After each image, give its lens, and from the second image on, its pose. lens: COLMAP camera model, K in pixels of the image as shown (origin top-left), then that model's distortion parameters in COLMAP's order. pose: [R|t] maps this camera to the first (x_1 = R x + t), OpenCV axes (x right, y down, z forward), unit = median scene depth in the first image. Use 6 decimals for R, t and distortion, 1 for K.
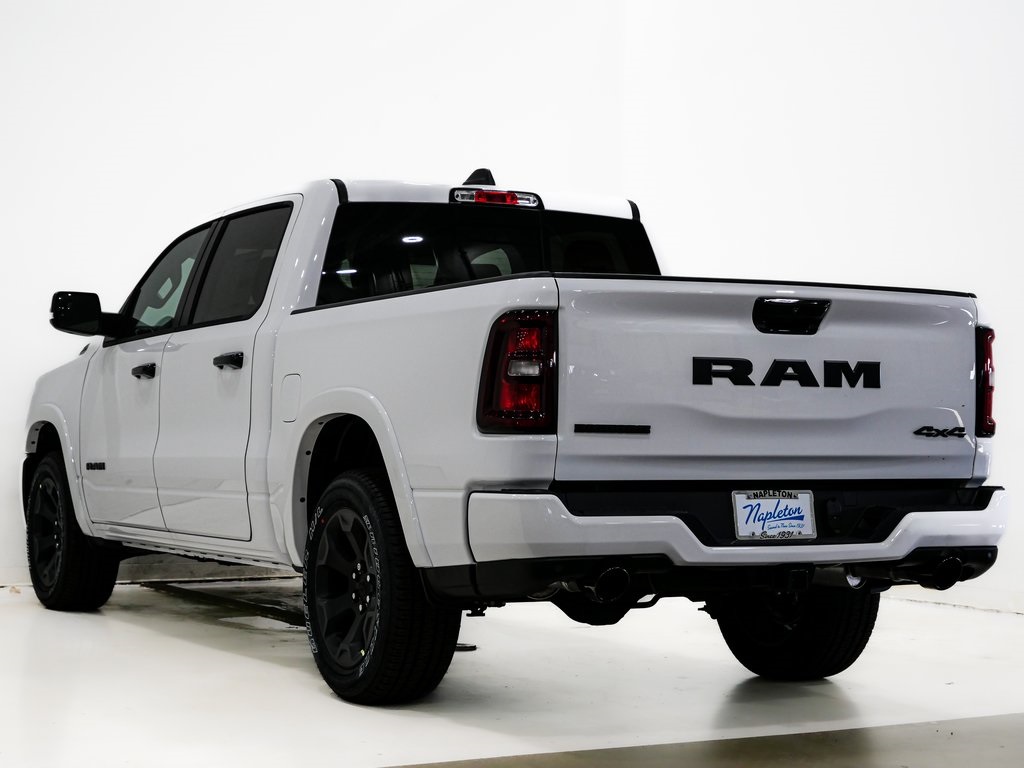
lens RADIAL K [[2004.4, 0, 512.0], [0, 2004.4, 384.0], [0, 0, 1]] dist [0.045770, 0.034840]
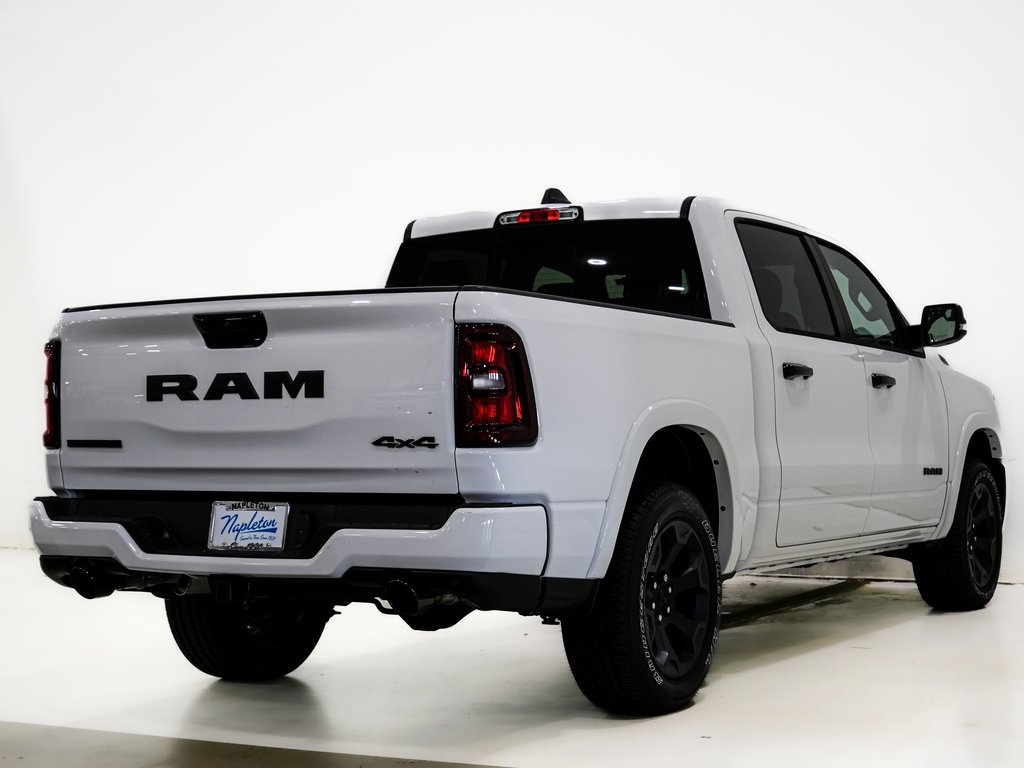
lens RADIAL K [[1755.4, 0, 512.0], [0, 1755.4, 384.0], [0, 0, 1]] dist [-0.055892, -0.023749]
pose [[0.551242, -0.035903, -0.833572, 0.942125], [0.031266, 0.999261, -0.022363, 0.017340], [0.833759, -0.013735, 0.551957, 0.622097]]
